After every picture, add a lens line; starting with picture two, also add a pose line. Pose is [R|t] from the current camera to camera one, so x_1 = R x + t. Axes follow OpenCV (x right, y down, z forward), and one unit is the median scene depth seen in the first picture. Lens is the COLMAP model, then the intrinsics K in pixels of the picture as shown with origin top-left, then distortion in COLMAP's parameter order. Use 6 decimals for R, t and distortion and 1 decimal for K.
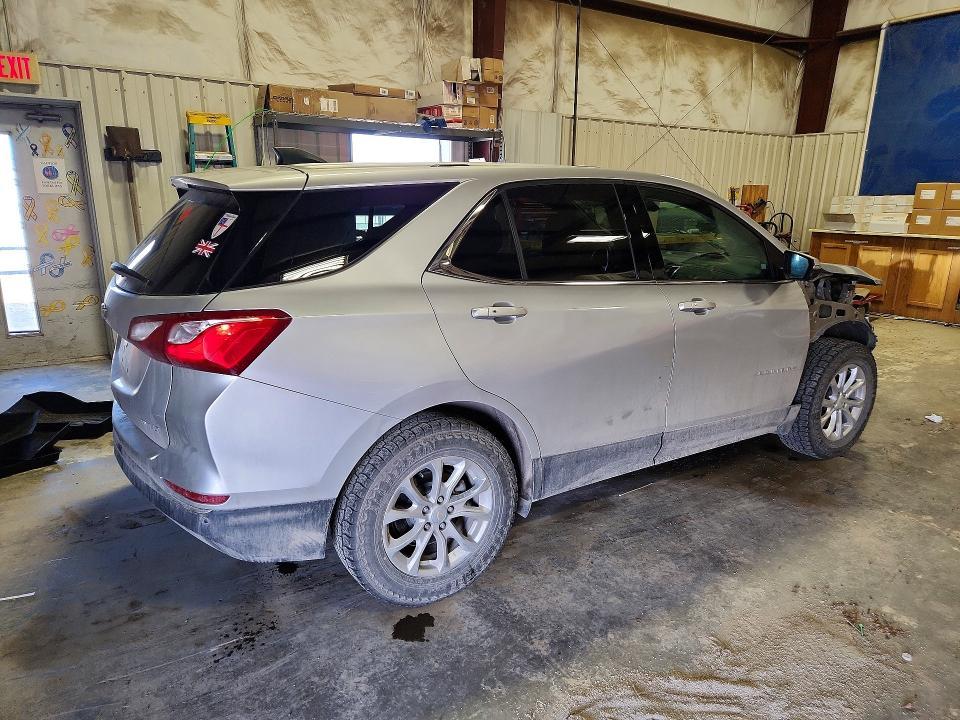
lens RADIAL K [[650.0, 0, 480.0], [0, 650.0, 360.0], [0, 0, 1]] dist [0.067442, -0.049622]
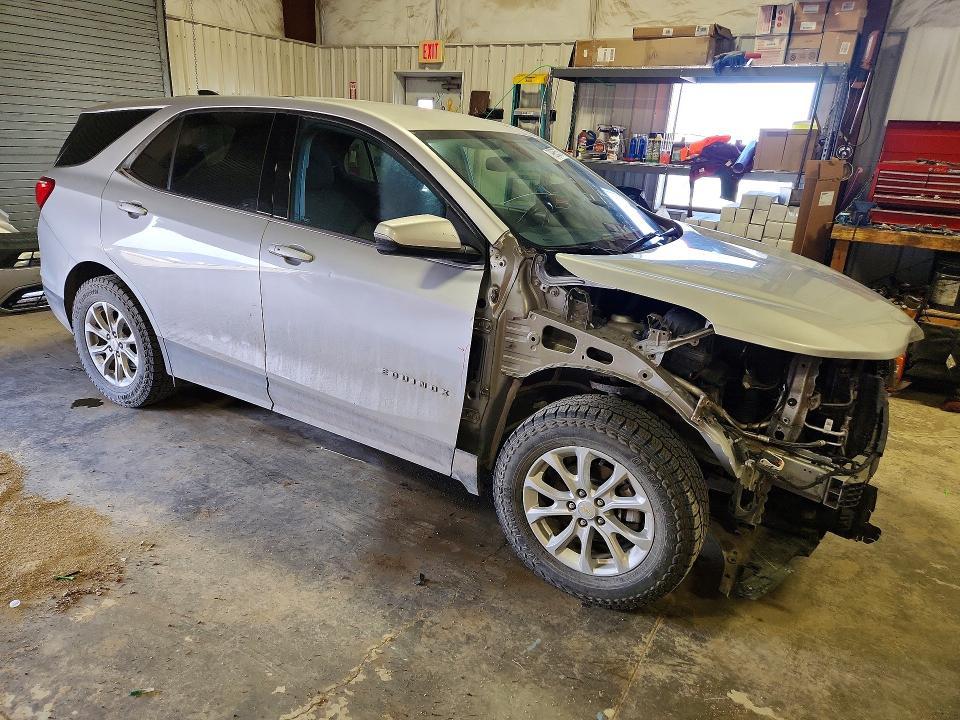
lens RADIAL K [[650.0, 0, 480.0], [0, 650.0, 360.0], [0, 0, 1]] dist [0.067442, -0.049622]
pose [[0.421757, 0.300270, -0.855546, 0.727267], [-0.270163, 0.942331, 0.197547, -0.112130], [0.865525, 0.147820, 0.478557, 0.476004]]
